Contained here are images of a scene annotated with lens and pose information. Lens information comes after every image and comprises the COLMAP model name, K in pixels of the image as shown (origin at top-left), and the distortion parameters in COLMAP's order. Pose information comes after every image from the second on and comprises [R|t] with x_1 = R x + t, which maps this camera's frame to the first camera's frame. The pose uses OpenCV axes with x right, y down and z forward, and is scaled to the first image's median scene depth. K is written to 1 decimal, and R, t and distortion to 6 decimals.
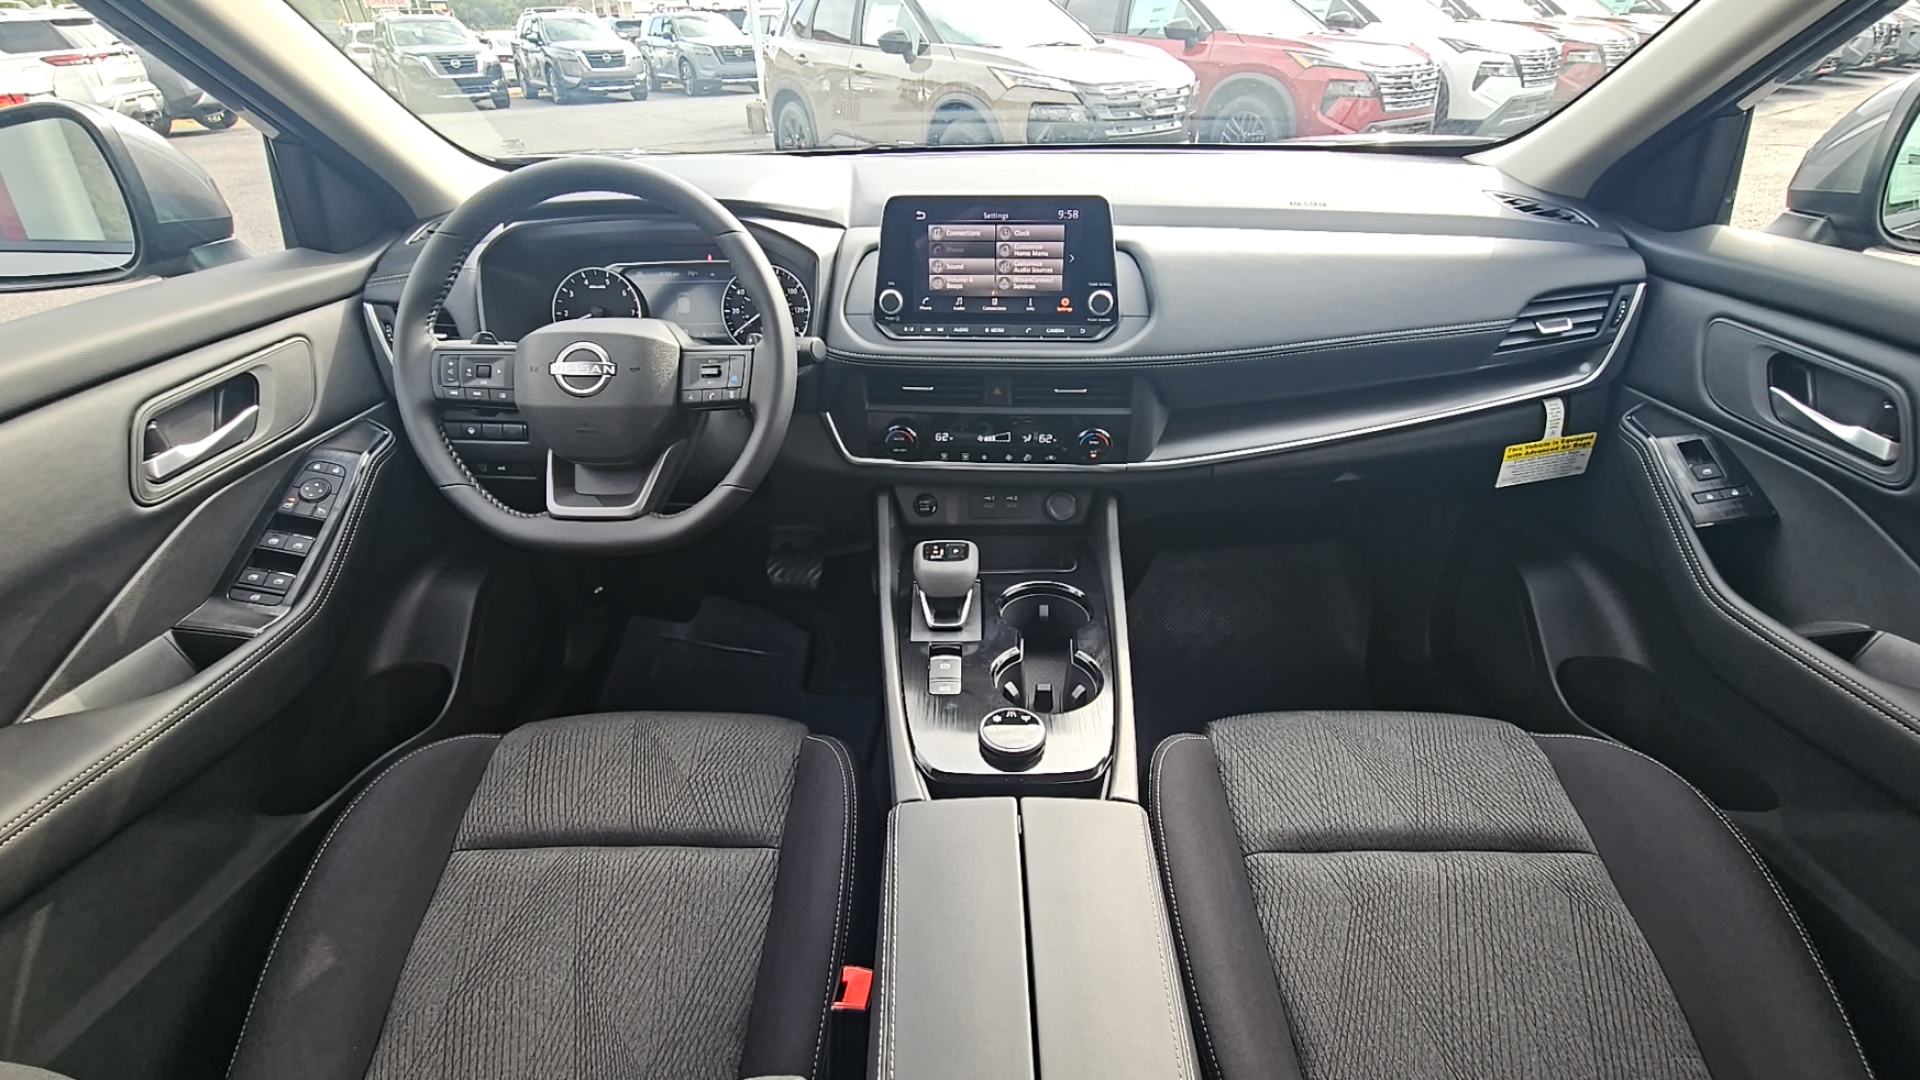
lens RADIAL K [[859.2, 0, 958.8], [0, 859.2, 533.0], [0, 0, 1]] dist [0.014254, -0.010850]
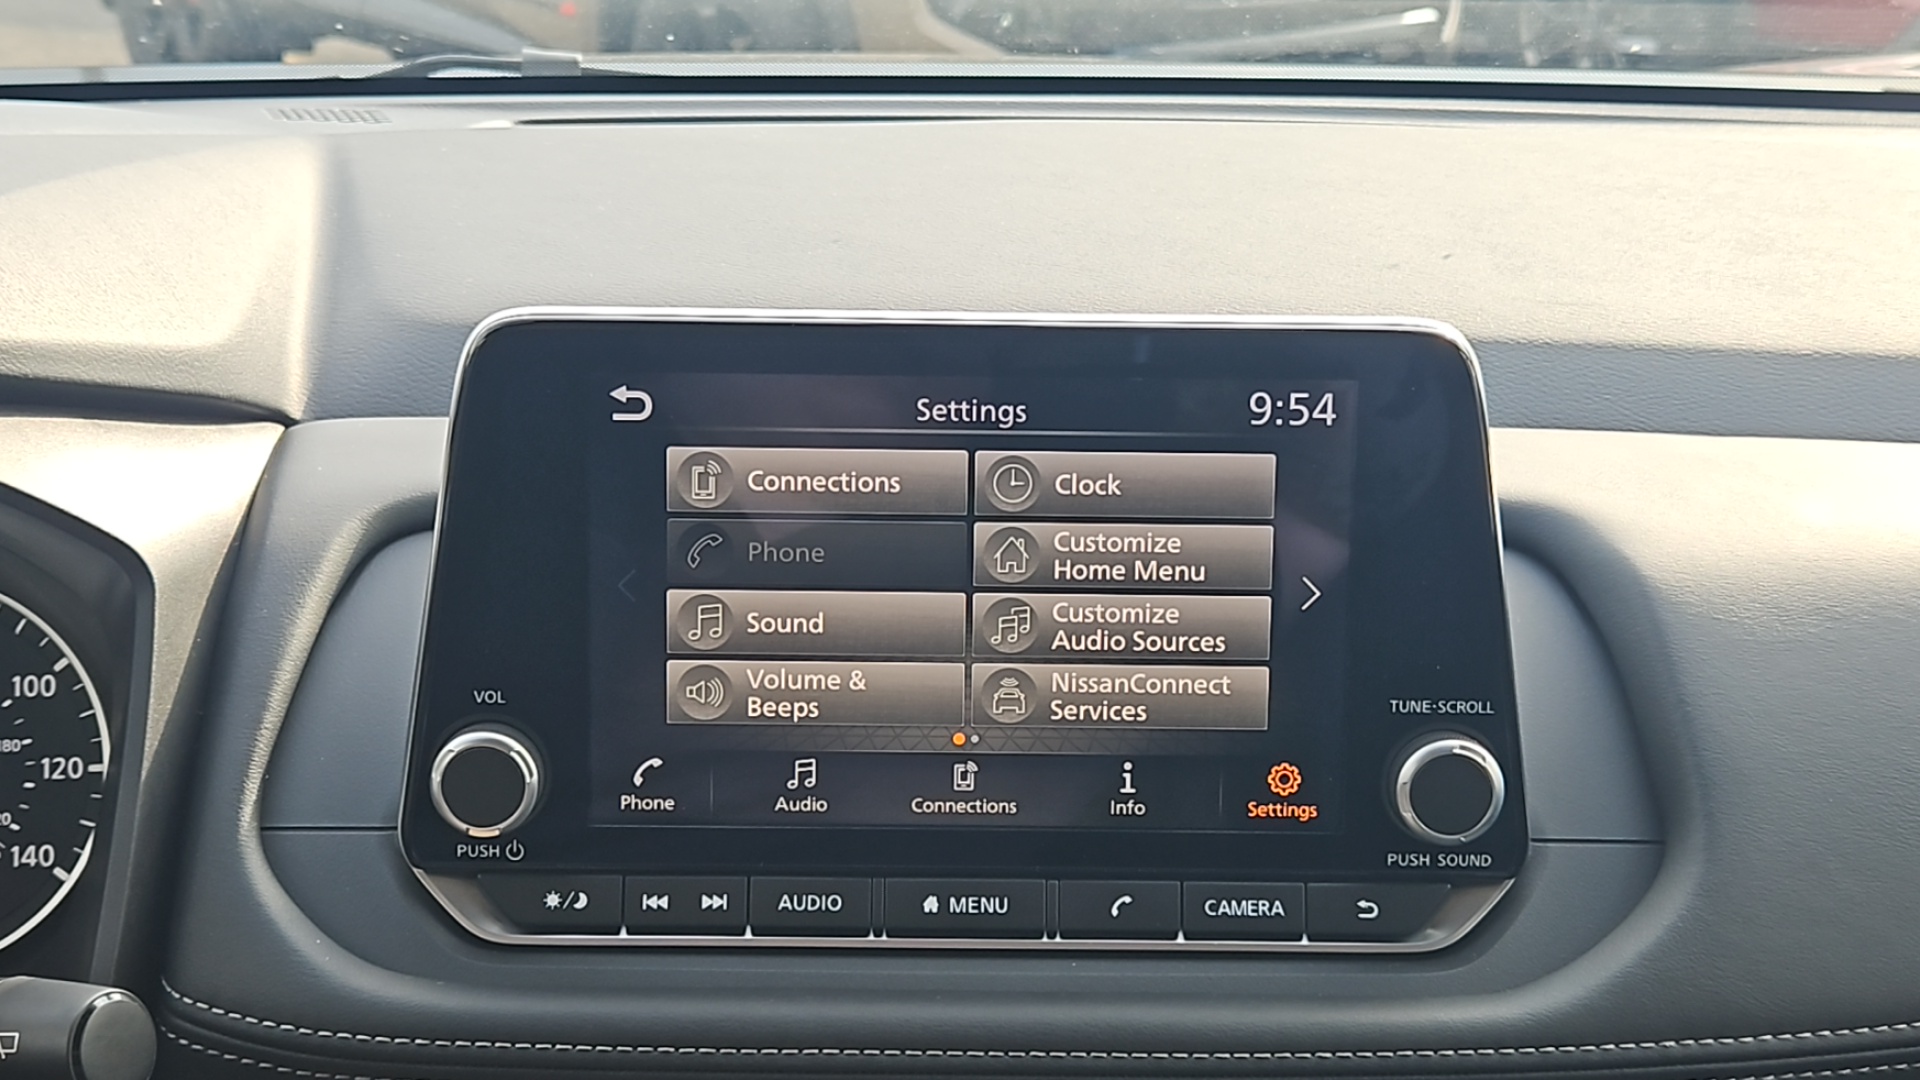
lens RADIAL K [[2838.5, 0, 952.9], [0, 2838.5, 549.9], [0, 0, 1]] dist [0.063828, 0.000000]
pose [[0.995850, 0.003394, 0.090946, -0.027318], [0.017965, 0.972311, -0.233000, -0.156918], [-0.089219, 0.233667, 0.968215, 0.287384]]
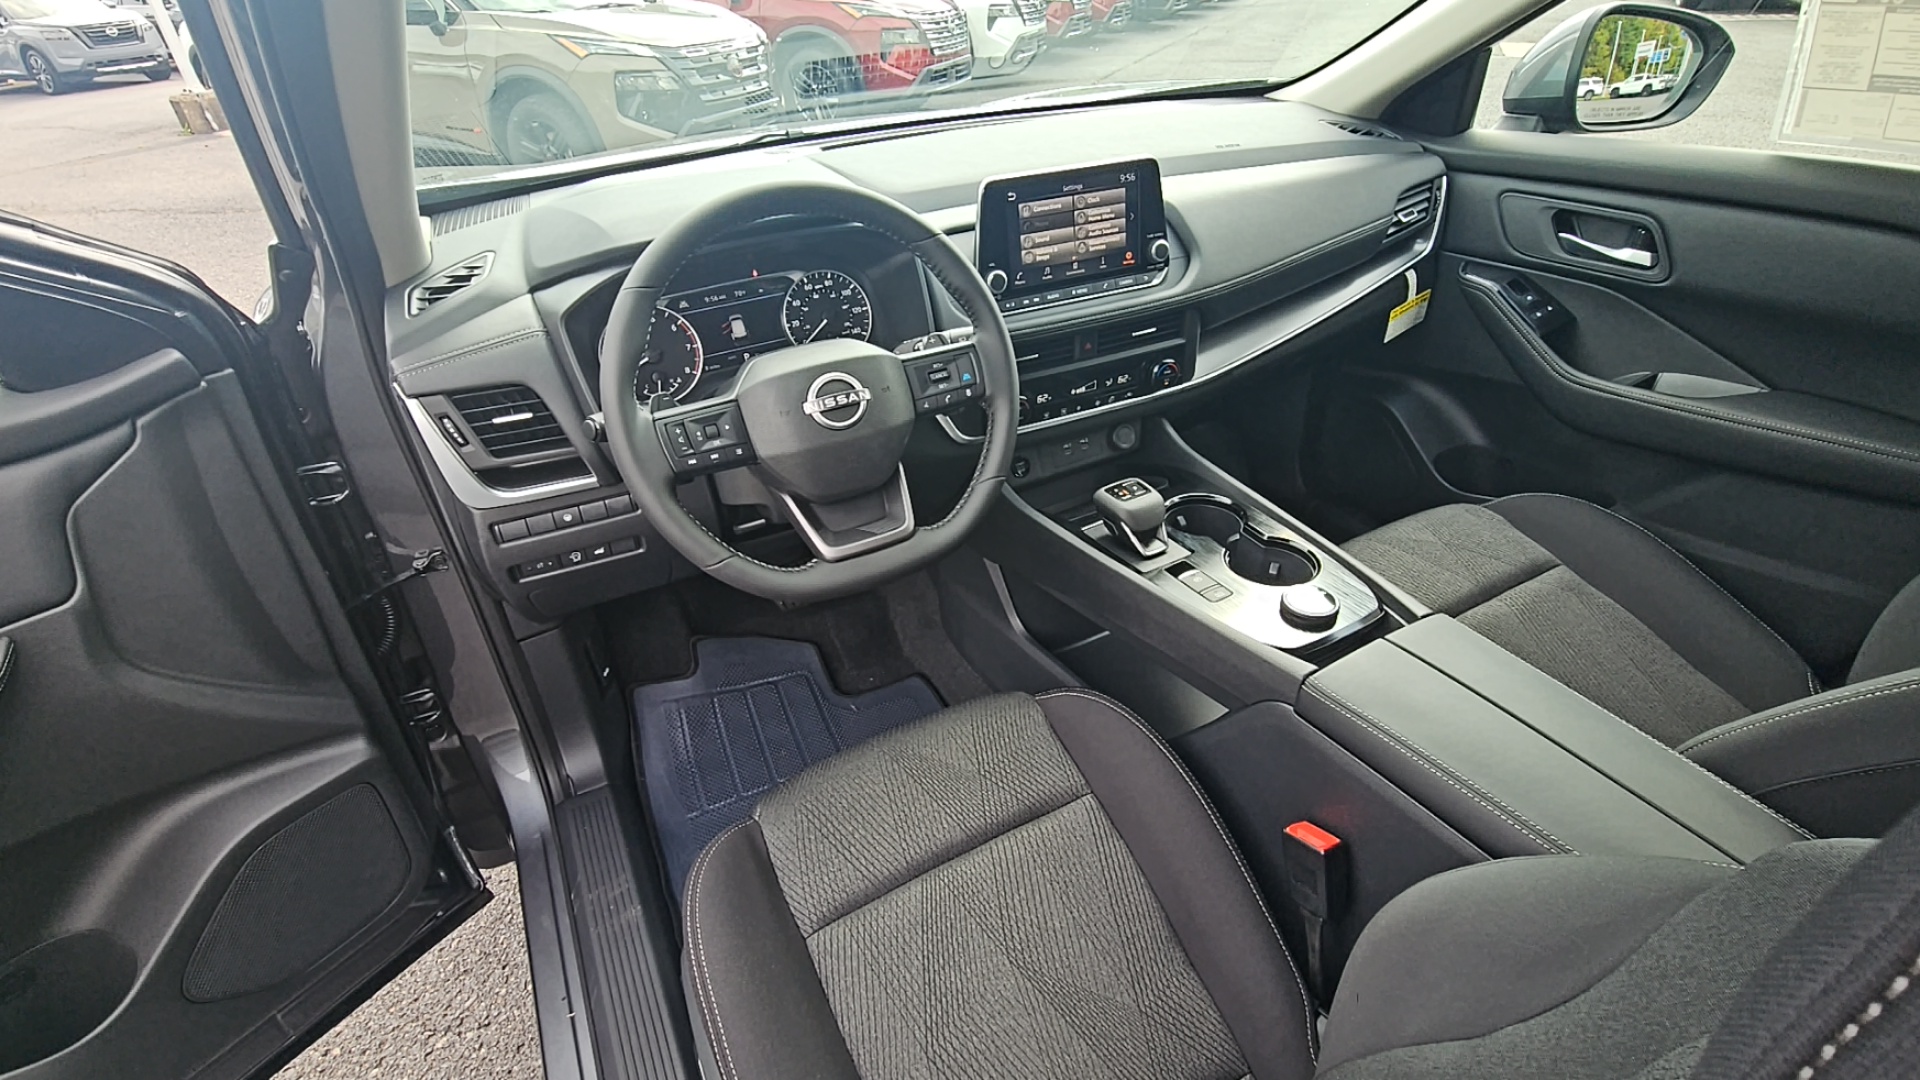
lens RADIAL K [[859.2, 0, 961.0], [0, 859.2, 532.0], [0, 0, 1]] dist [0.014254, -0.010850]
pose [[0.871340, -0.288176, 0.397142, -0.623543], [0.271541, 0.957332, 0.098897, -0.091138], [-0.408696, 0.021667, 0.912413, 0.061544]]
